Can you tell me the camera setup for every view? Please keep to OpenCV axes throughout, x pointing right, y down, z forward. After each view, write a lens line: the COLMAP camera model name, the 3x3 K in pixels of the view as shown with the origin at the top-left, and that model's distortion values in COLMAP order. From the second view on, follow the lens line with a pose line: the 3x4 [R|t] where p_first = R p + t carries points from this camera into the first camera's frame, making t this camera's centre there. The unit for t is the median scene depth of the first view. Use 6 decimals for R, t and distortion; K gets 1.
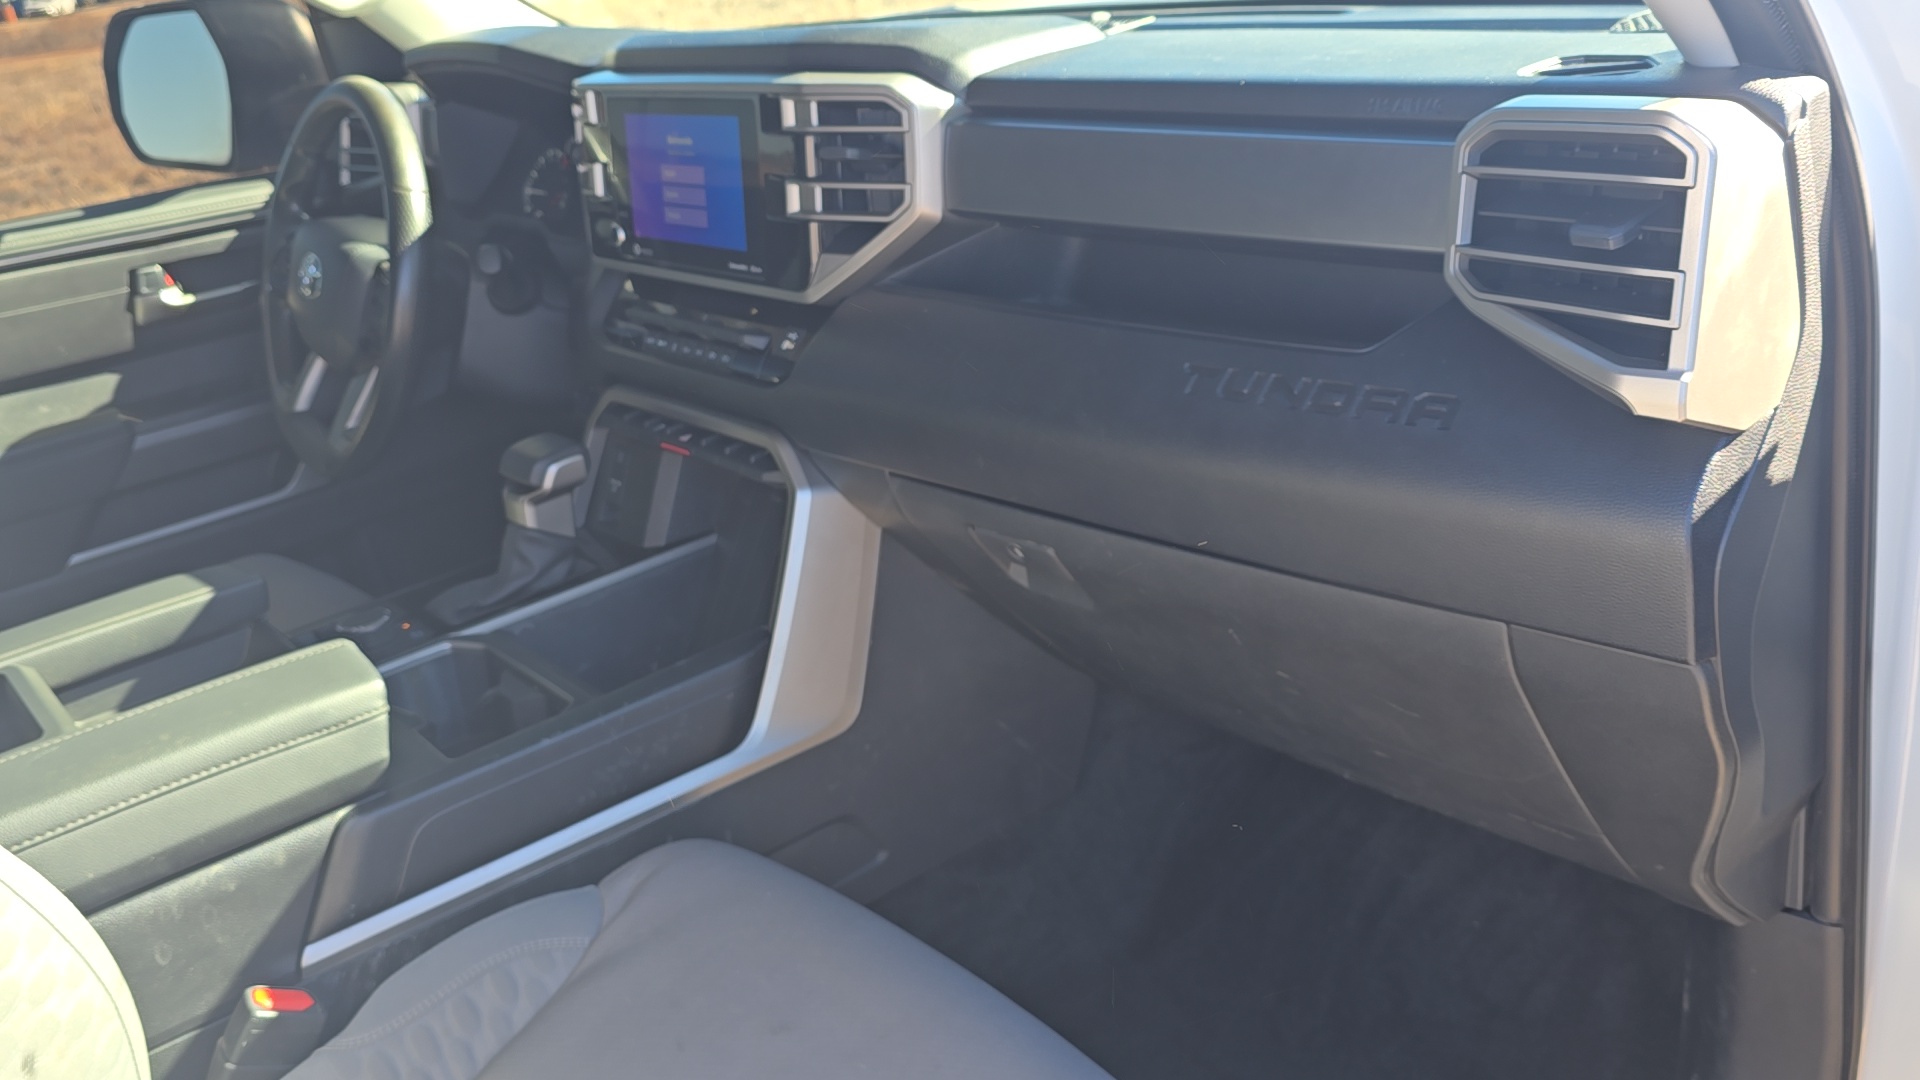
lens RADIAL K [[1539.0, 0, 947.5], [0, 1539.0, 568.8], [0, 0, 1]] dist [-0.010809, 0.006130]
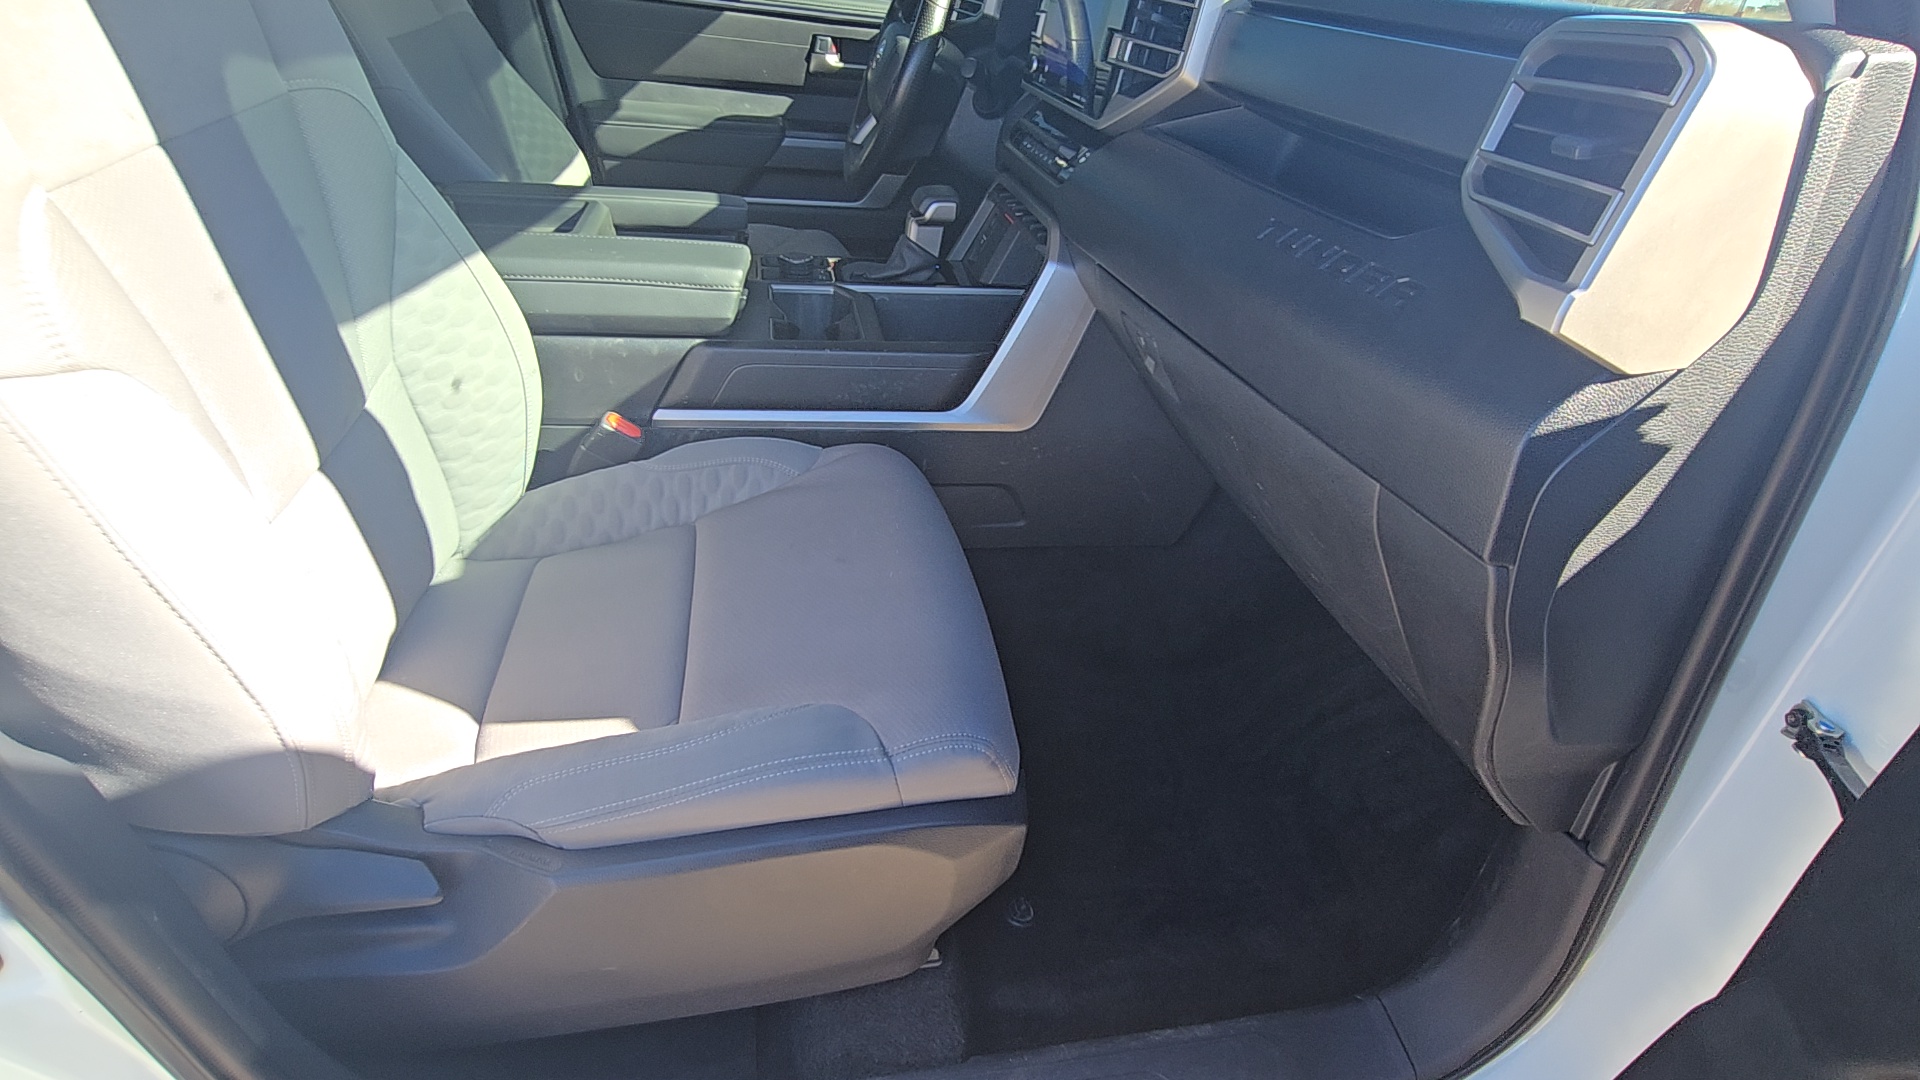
lens RADIAL K [[932.4, 0, 973.5], [0, 932.4, 531.3], [0, 0, 1]] dist [0.000848, 0.000911]
pose [[0.859230, 0.418128, -0.294776, 0.226476], [-0.368256, 0.905473, 0.210964, 0.022606], [0.355122, -0.072714, 0.931988, 0.149901]]
